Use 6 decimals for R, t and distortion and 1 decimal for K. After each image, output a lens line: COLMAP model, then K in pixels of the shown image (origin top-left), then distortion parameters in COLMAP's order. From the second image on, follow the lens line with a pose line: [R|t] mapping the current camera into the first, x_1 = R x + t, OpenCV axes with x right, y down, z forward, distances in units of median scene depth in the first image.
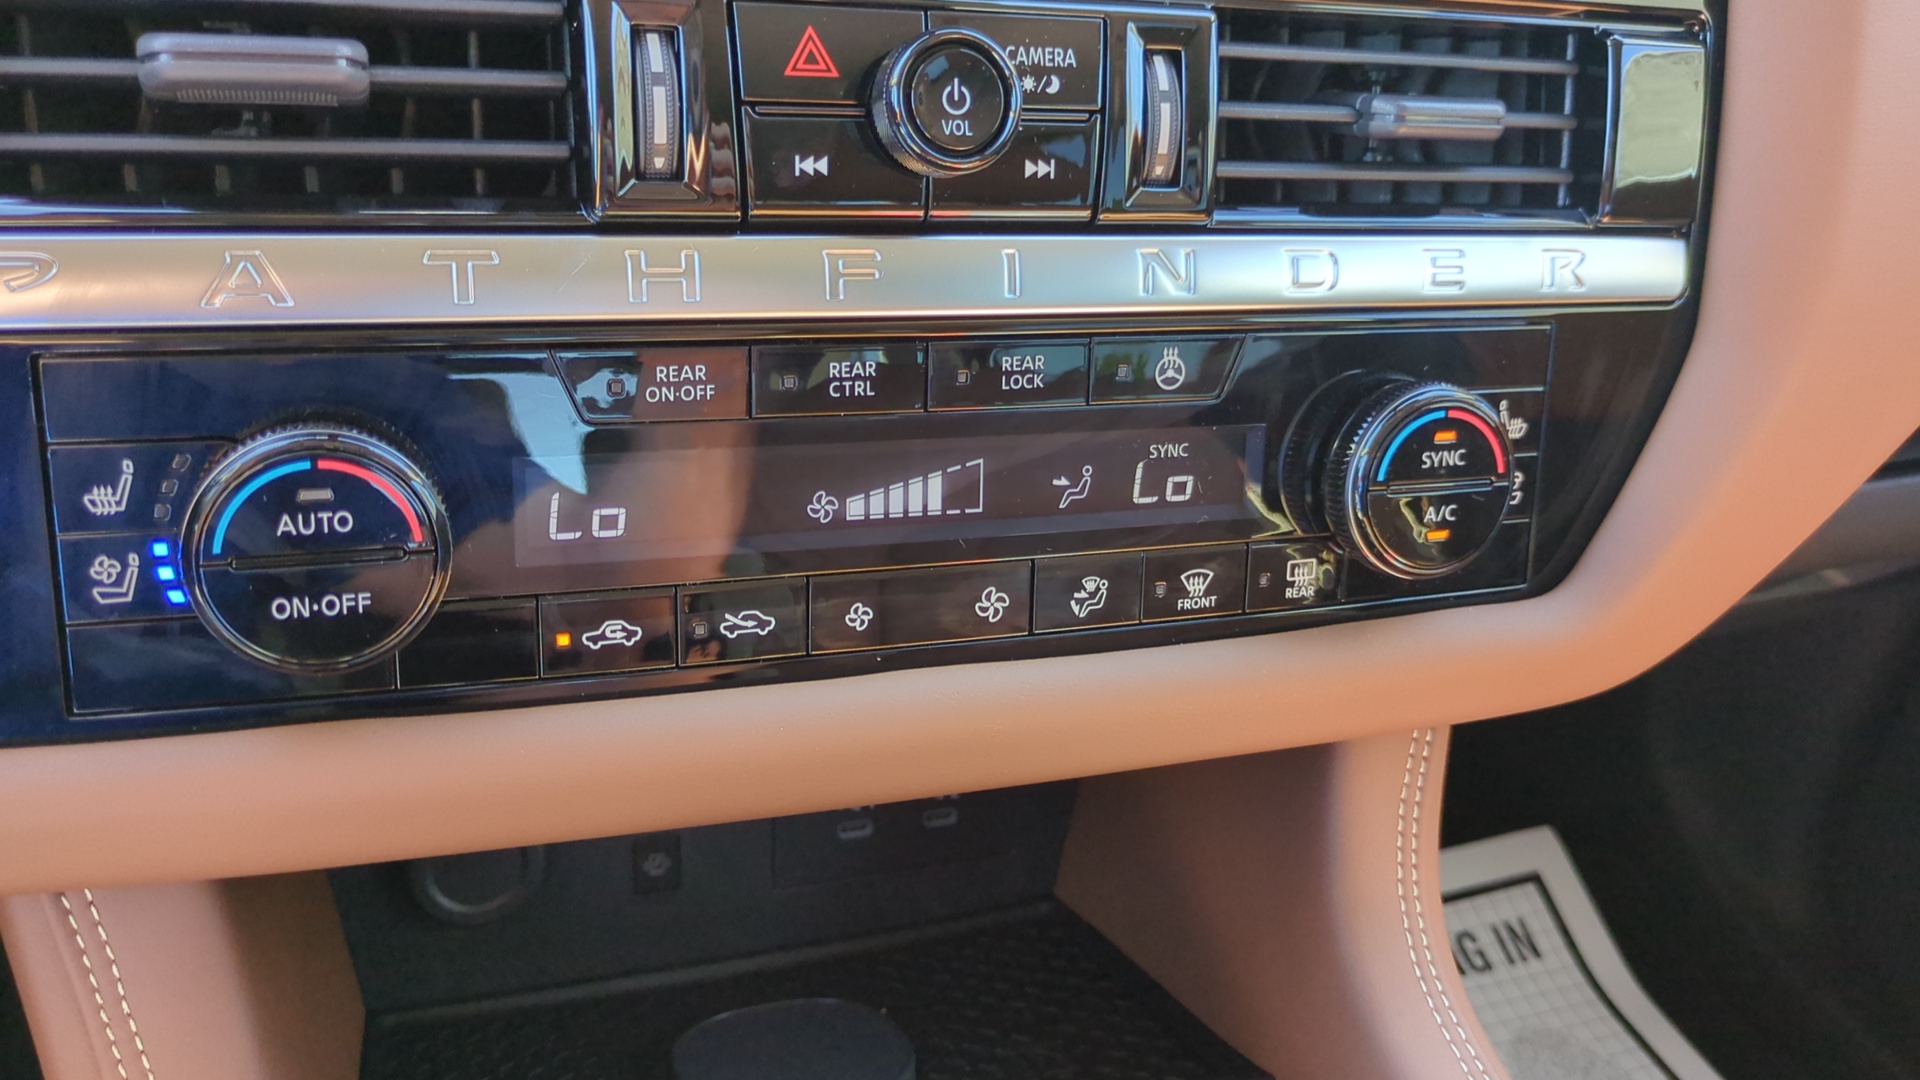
lens RADIAL K [[1642.5, 0, 955.6], [0, 1642.5, 525.0], [0, 0, 1]] dist [0.046901, -0.073028]
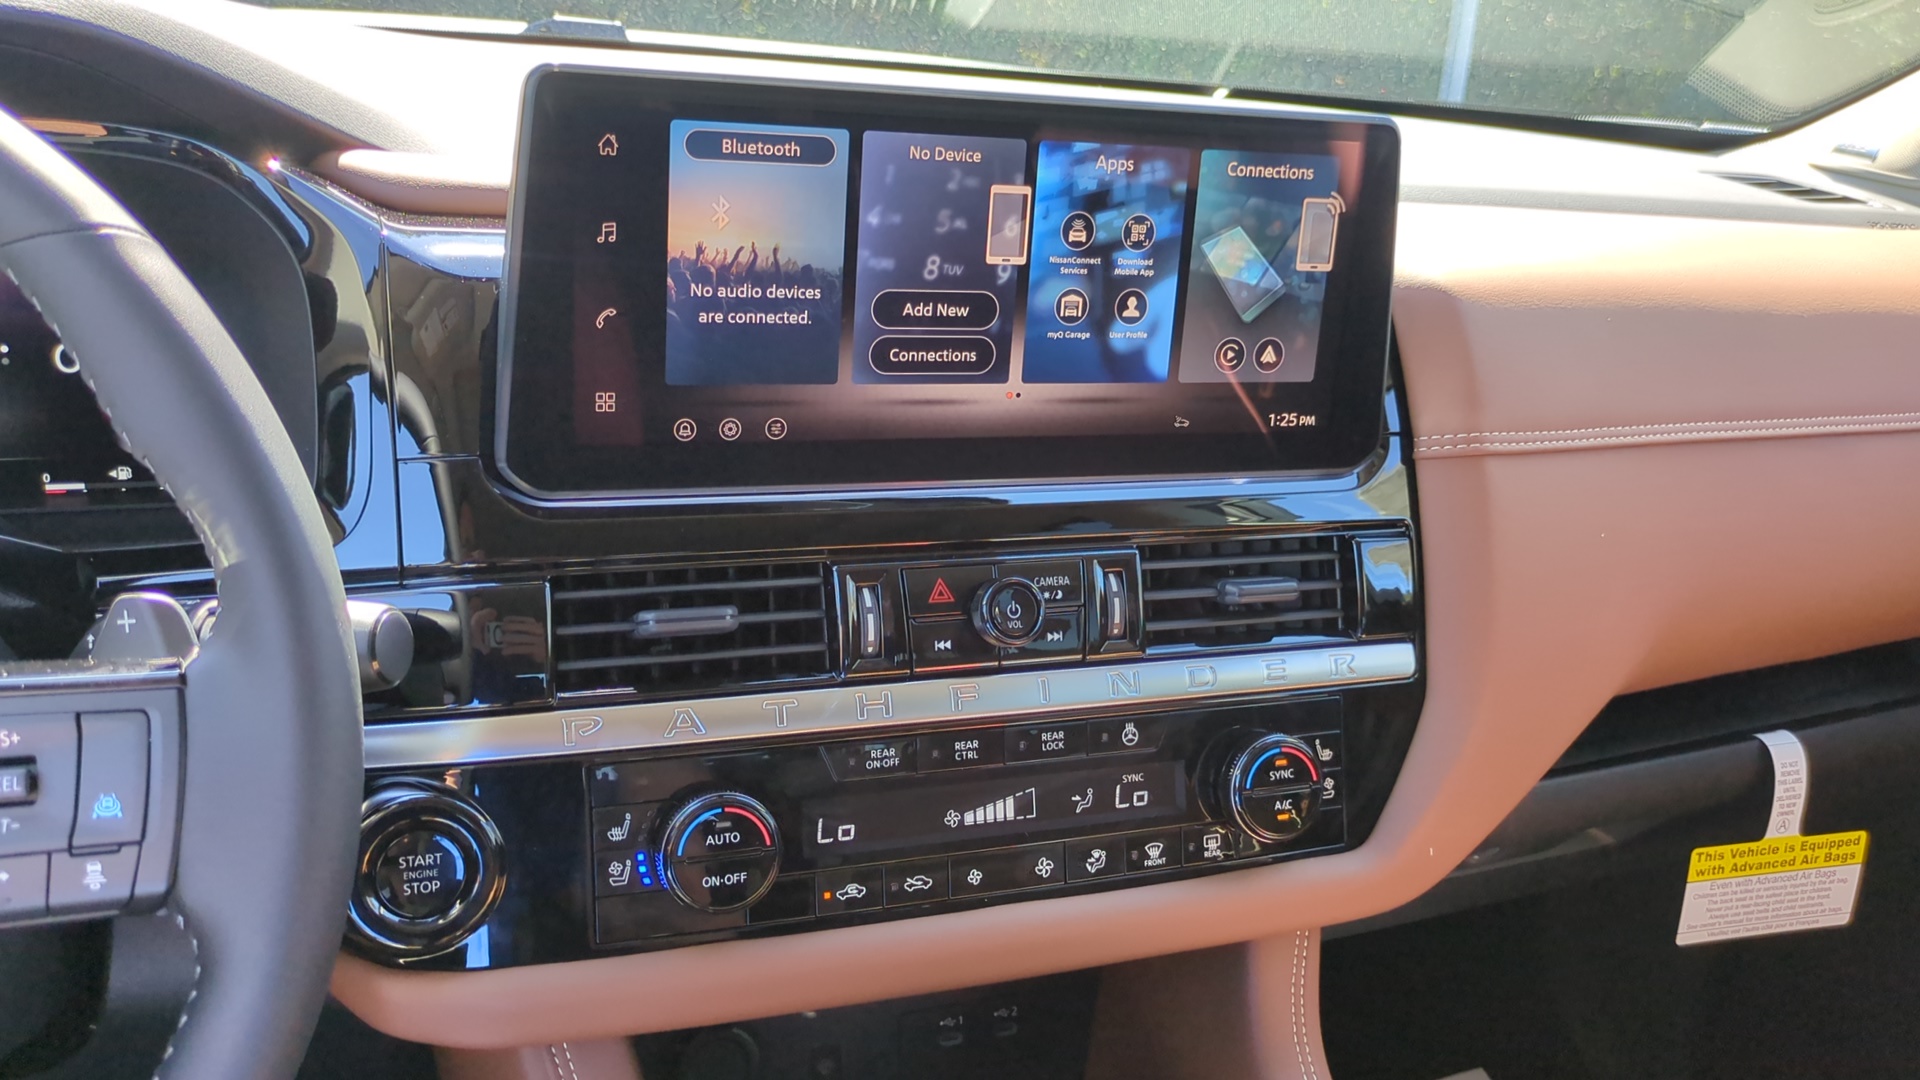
lens RADIAL K [[1642.5, 0, 955.6], [0, 1642.5, 525.0], [0, 0, 1]] dist [0.046901, -0.073028]
pose [[0.998412, -0.053085, 0.018834, -0.092720], [0.055741, 0.979253, -0.194823, 0.026397], [-0.008101, 0.195564, 0.980658, -0.901723]]
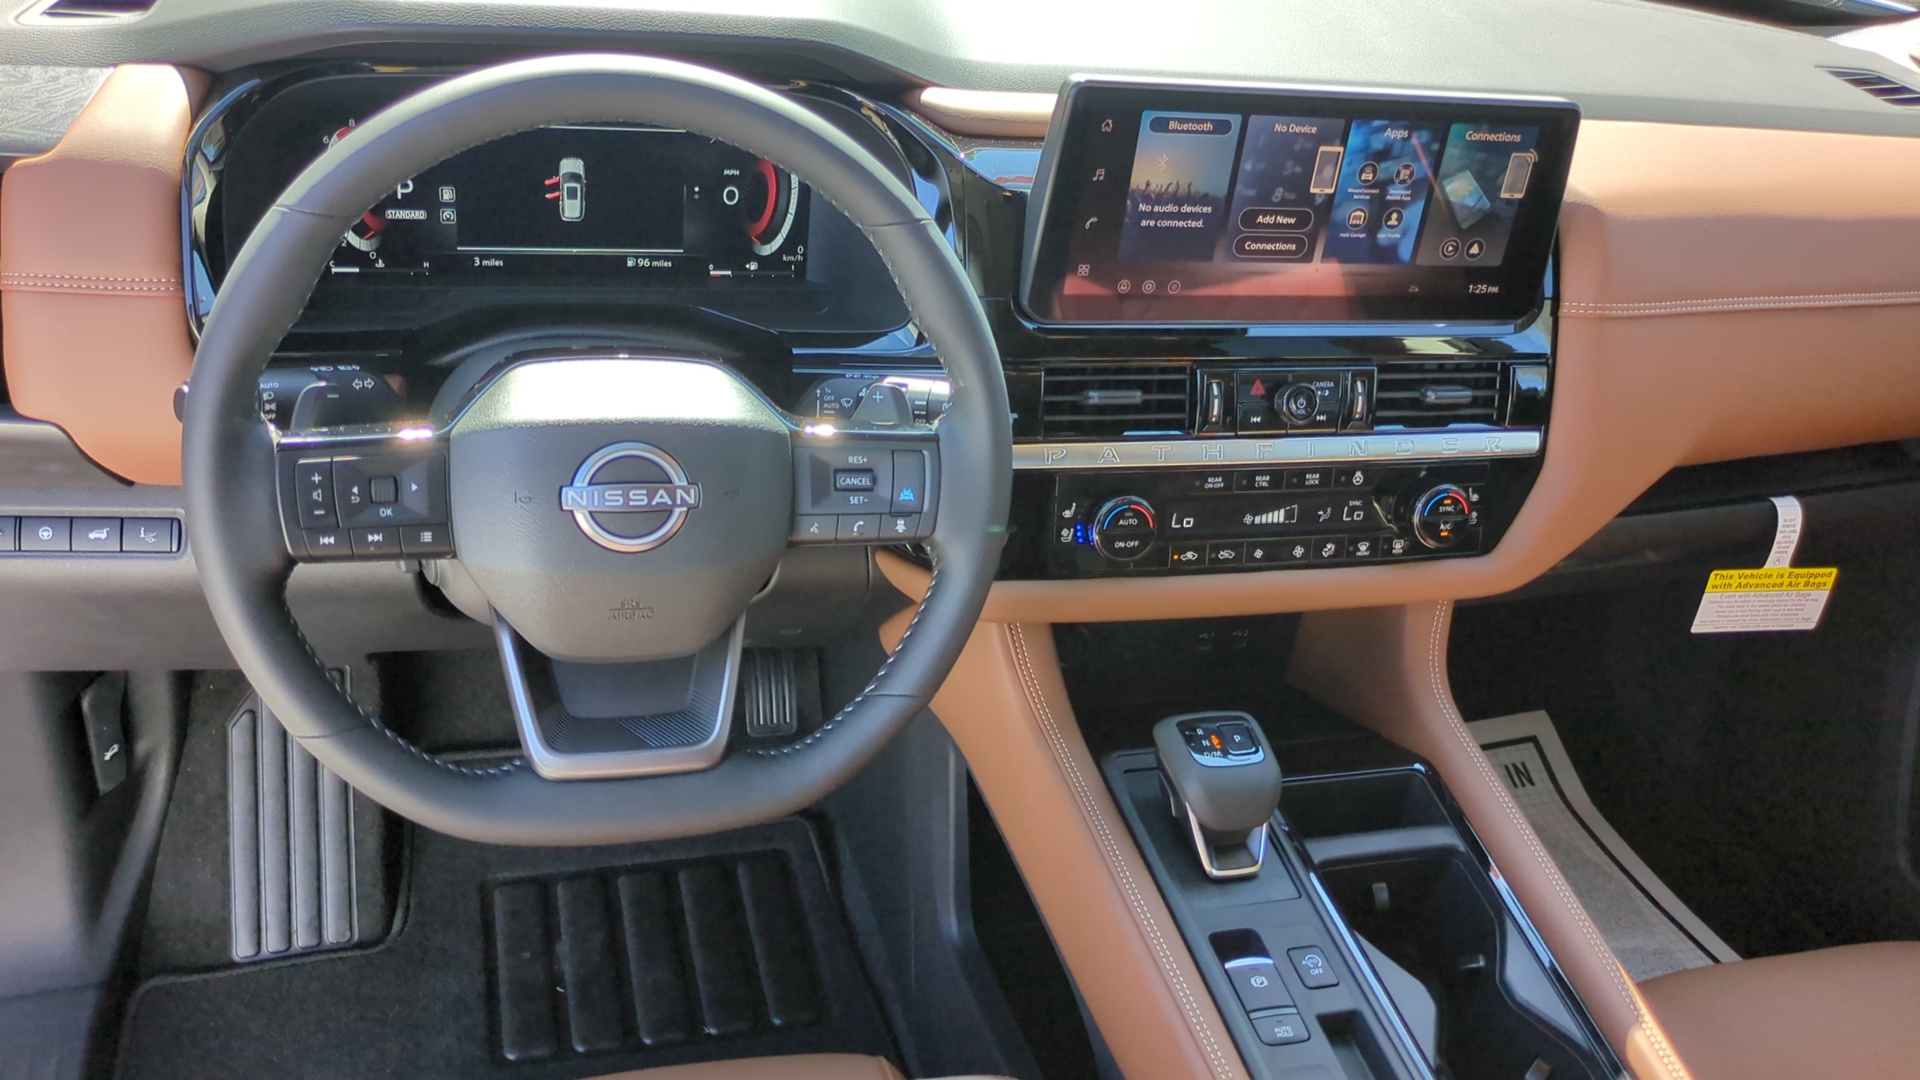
lens RADIAL K [[1642.5, 0, 955.6], [0, 1642.5, 525.0], [0, 0, 1]] dist [0.046901, -0.073028]
pose [[0.998135, 0.031250, -0.052446, -0.472589], [-0.030280, 0.999358, 0.019173, -0.043140], [0.053011, -0.017549, 0.998440, -2.197966]]
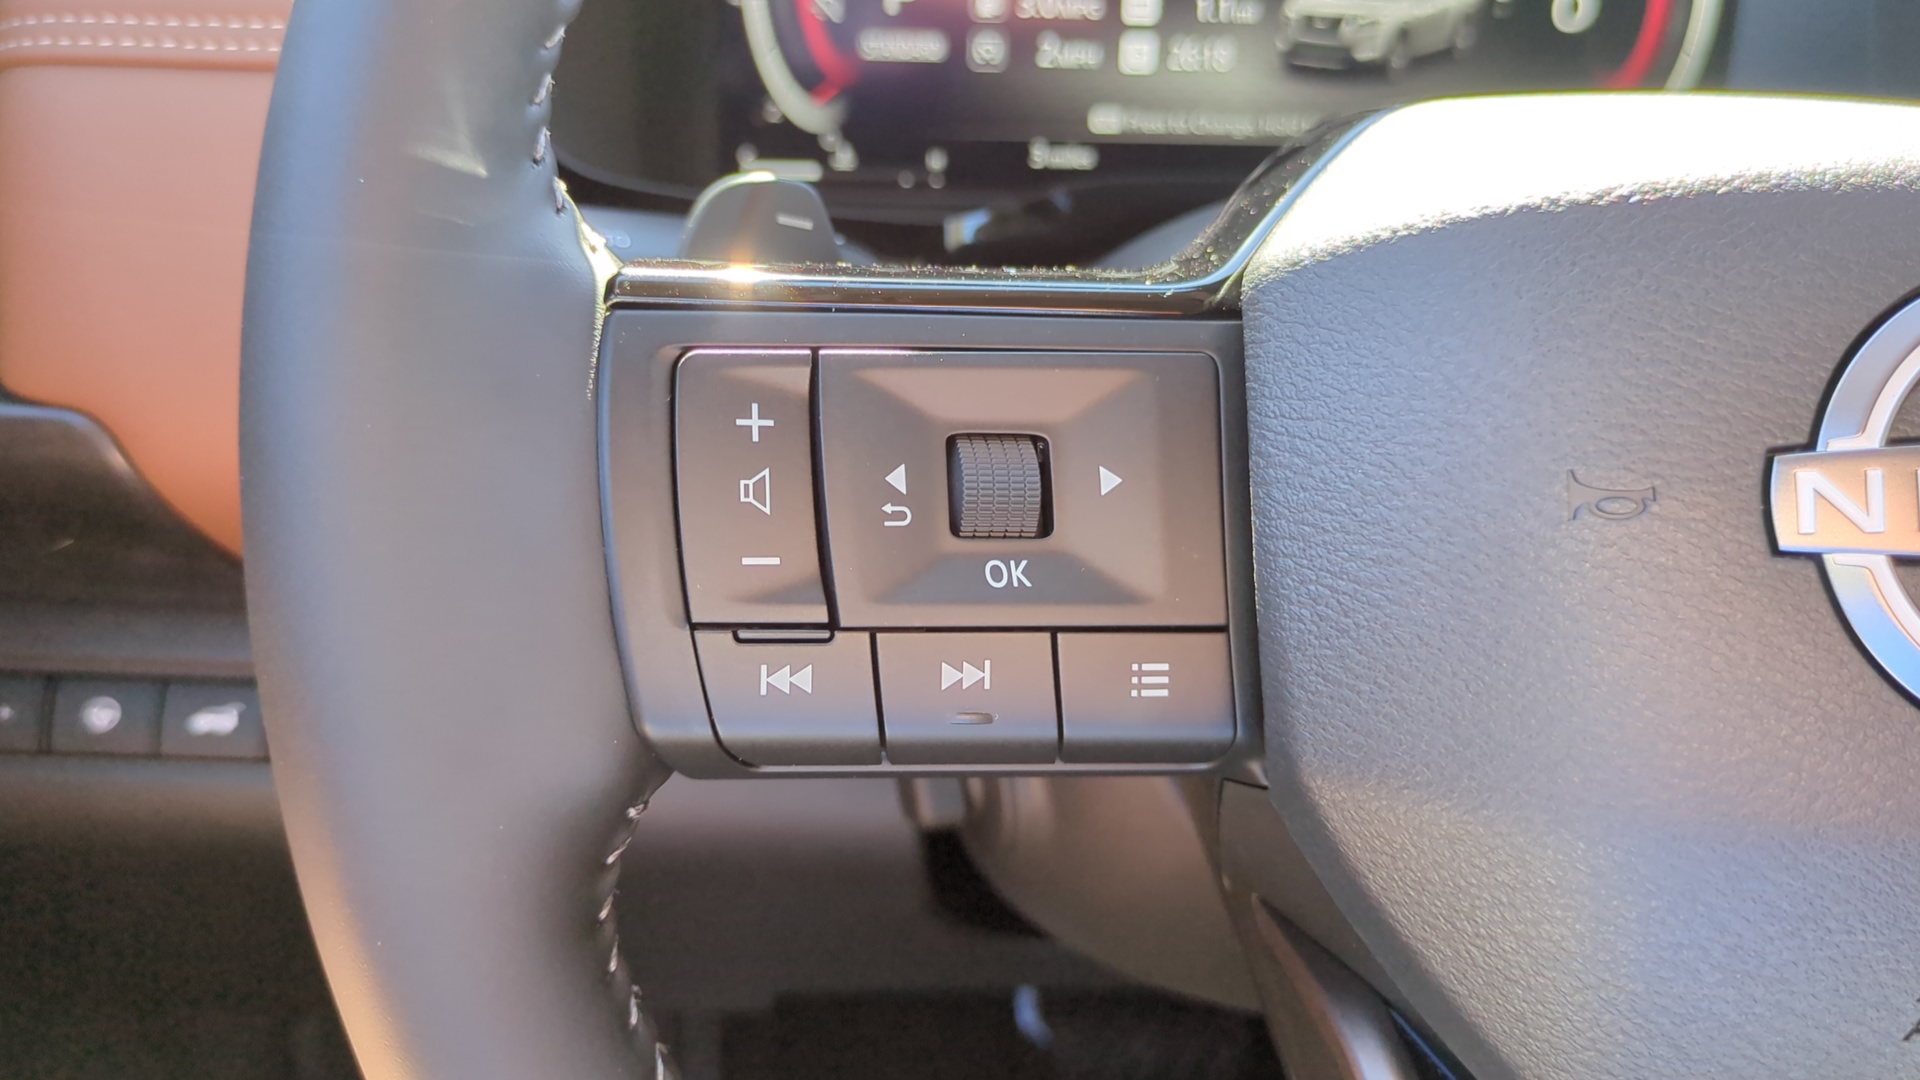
lens RADIAL K [[1642.5, 0, 955.6], [0, 1642.5, 525.0], [0, 0, 1]] dist [0.046901, -0.073028]
pose [[0.968699, 0.012195, -0.247937, -1.254695], [-0.044186, 0.991313, -0.123880, 0.061114], [0.244273, 0.130958, 0.960823, -0.515062]]
